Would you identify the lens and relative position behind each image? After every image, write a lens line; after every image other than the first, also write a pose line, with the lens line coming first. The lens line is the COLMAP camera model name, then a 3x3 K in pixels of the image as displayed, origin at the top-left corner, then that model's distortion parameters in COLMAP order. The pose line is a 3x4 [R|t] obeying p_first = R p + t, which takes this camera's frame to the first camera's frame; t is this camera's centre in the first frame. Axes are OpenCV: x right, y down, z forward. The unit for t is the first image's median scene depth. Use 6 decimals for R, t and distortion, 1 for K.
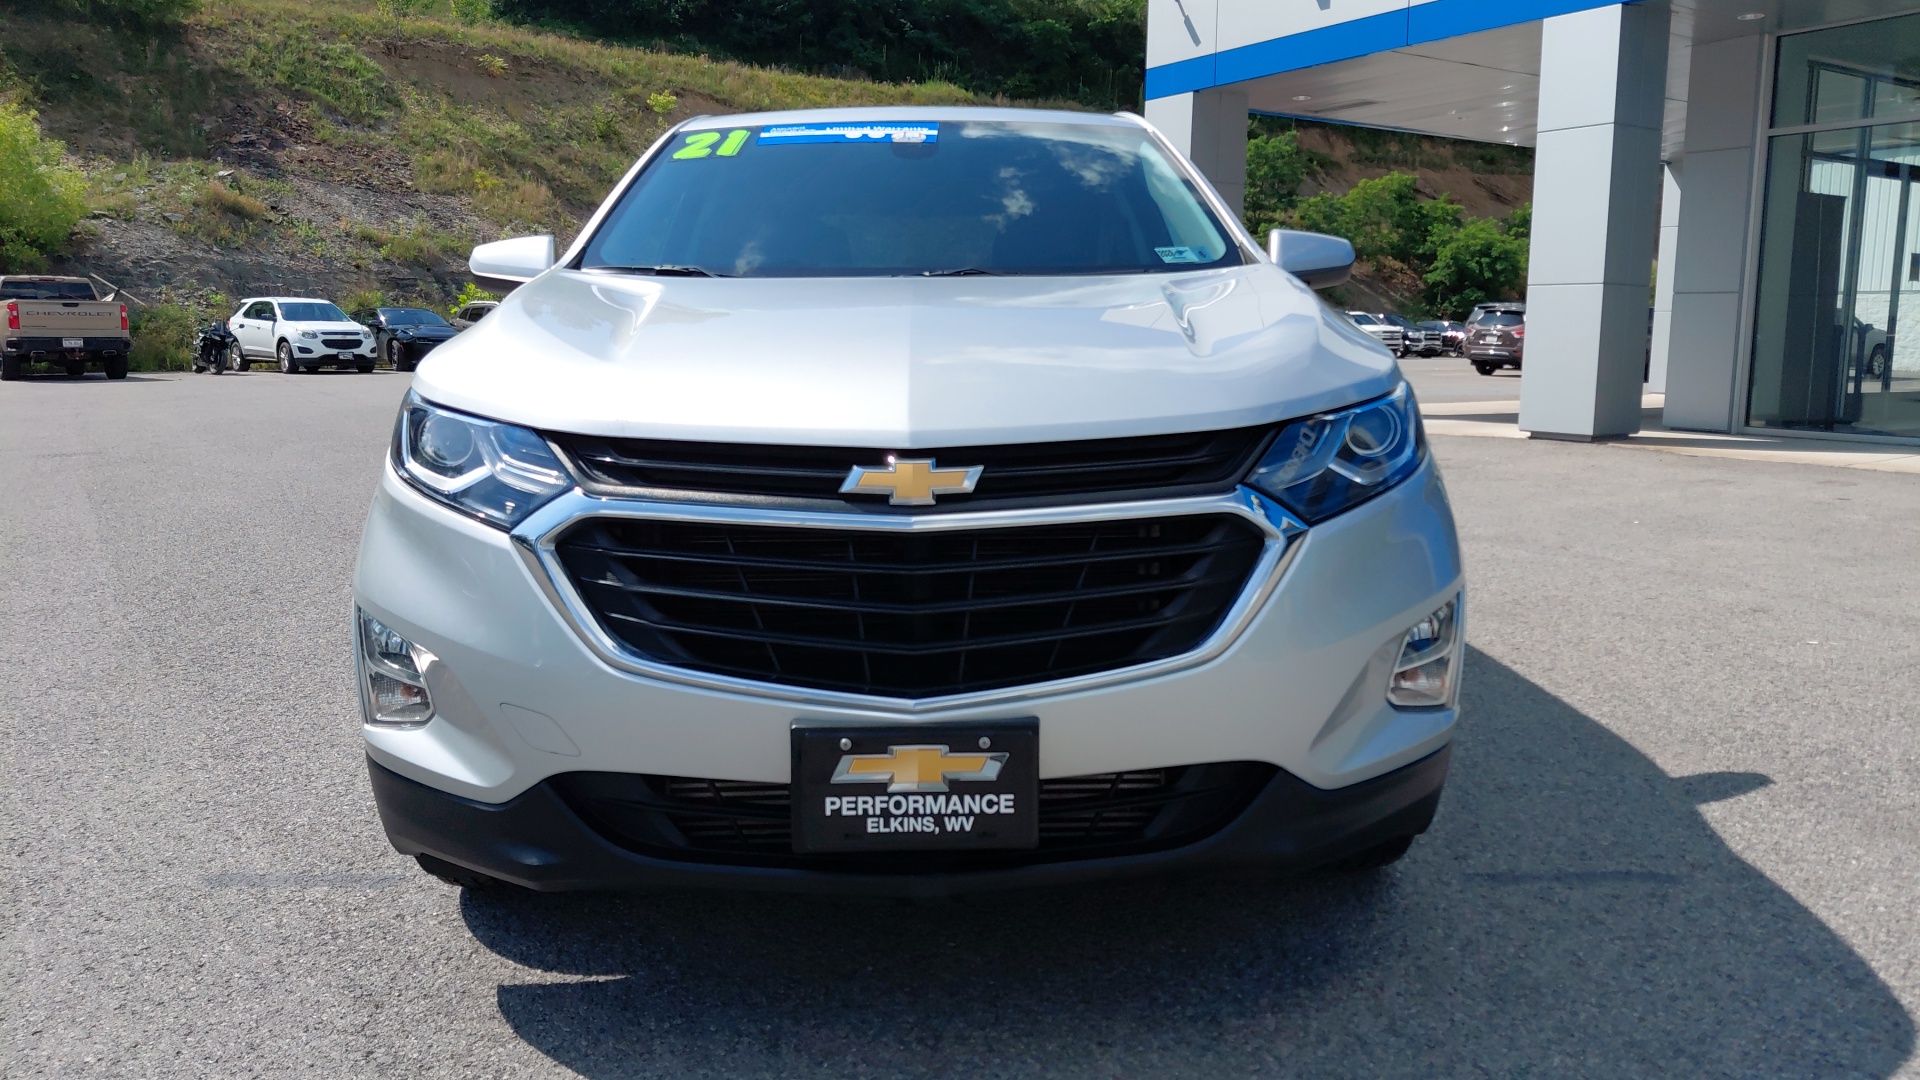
lens RADIAL K [[1407.1, 0, 956.2], [0, 1407.1, 532.8], [0, 0, 1]] dist [0.050293, -0.078820]
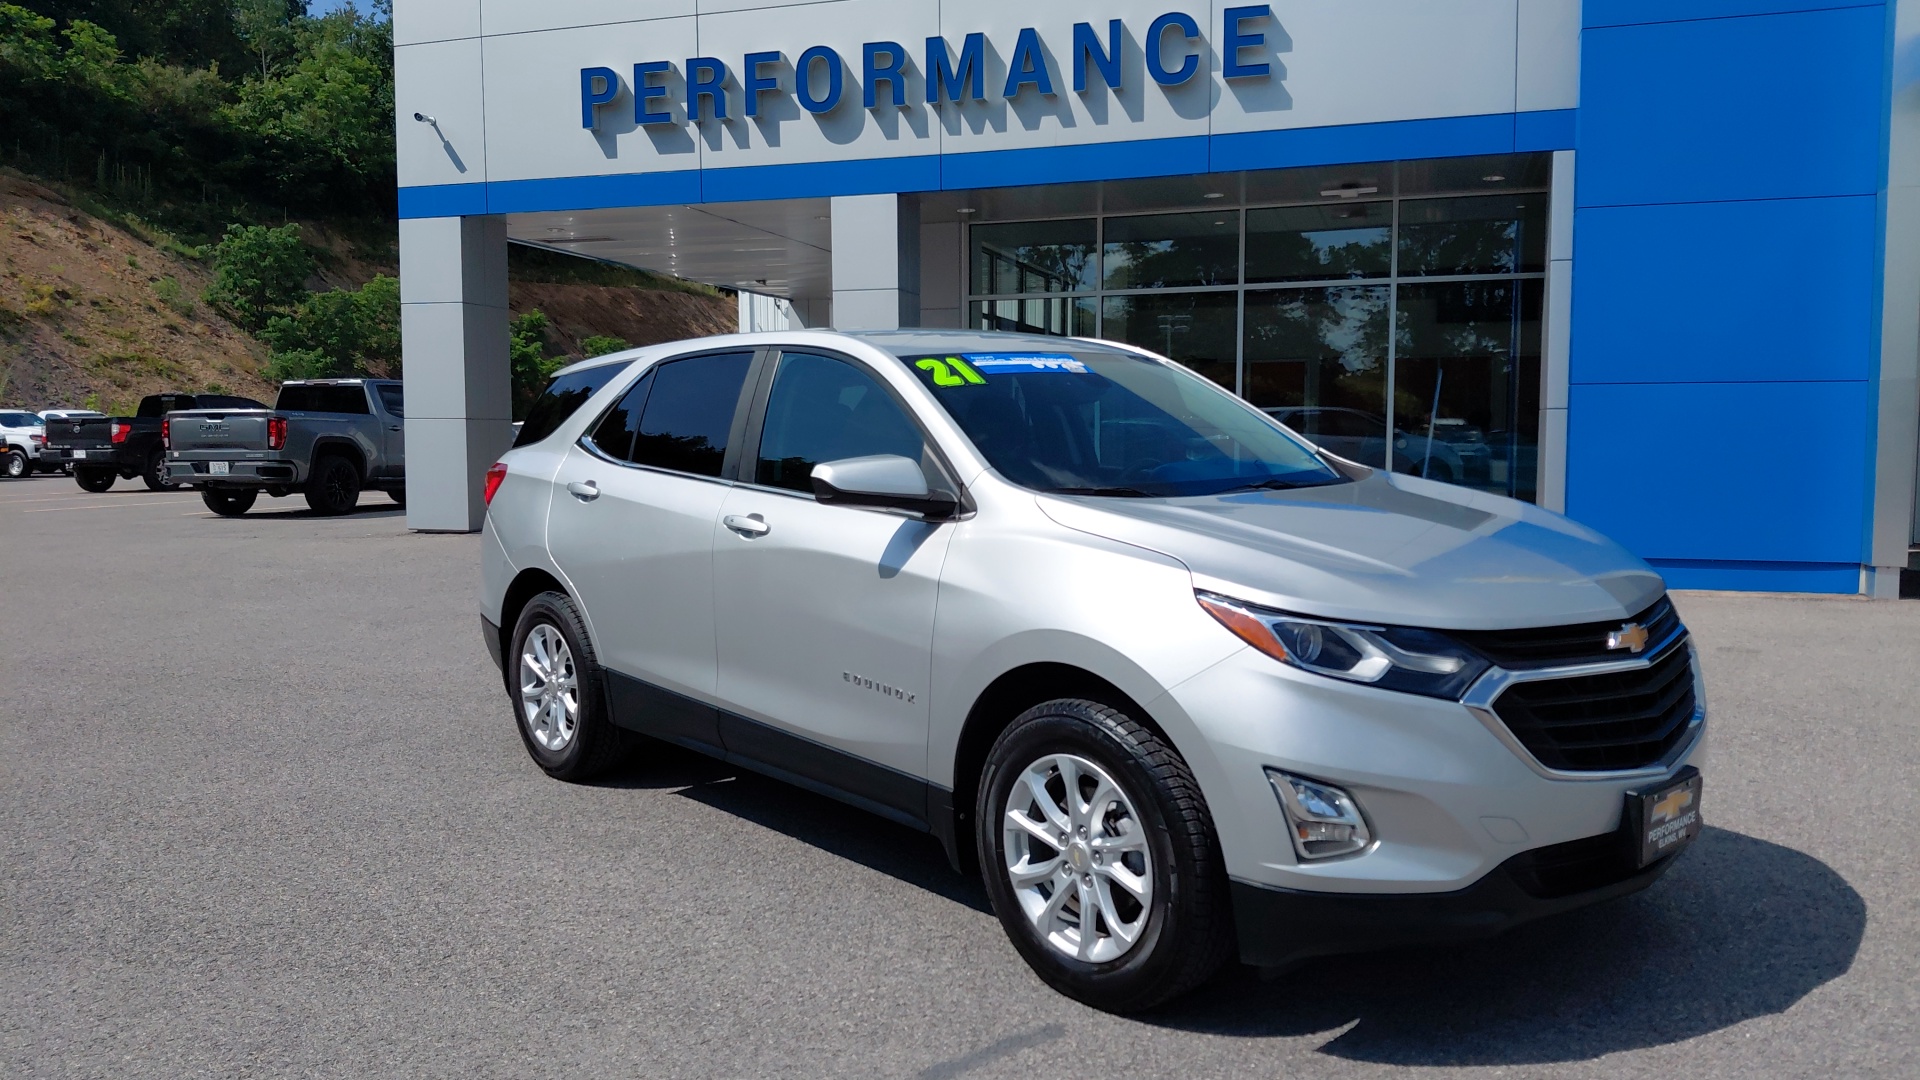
lens RADIAL K [[1407.1, 0, 966.3], [0, 1407.1, 548.8], [0, 0, 1]] dist [0.050293, -0.078820]
pose [[0.763788, -0.066079, 0.642076, -0.273267], [0.101221, 0.994700, -0.018038, -0.030739], [-0.637481, 0.078769, 0.766429, 0.029985]]
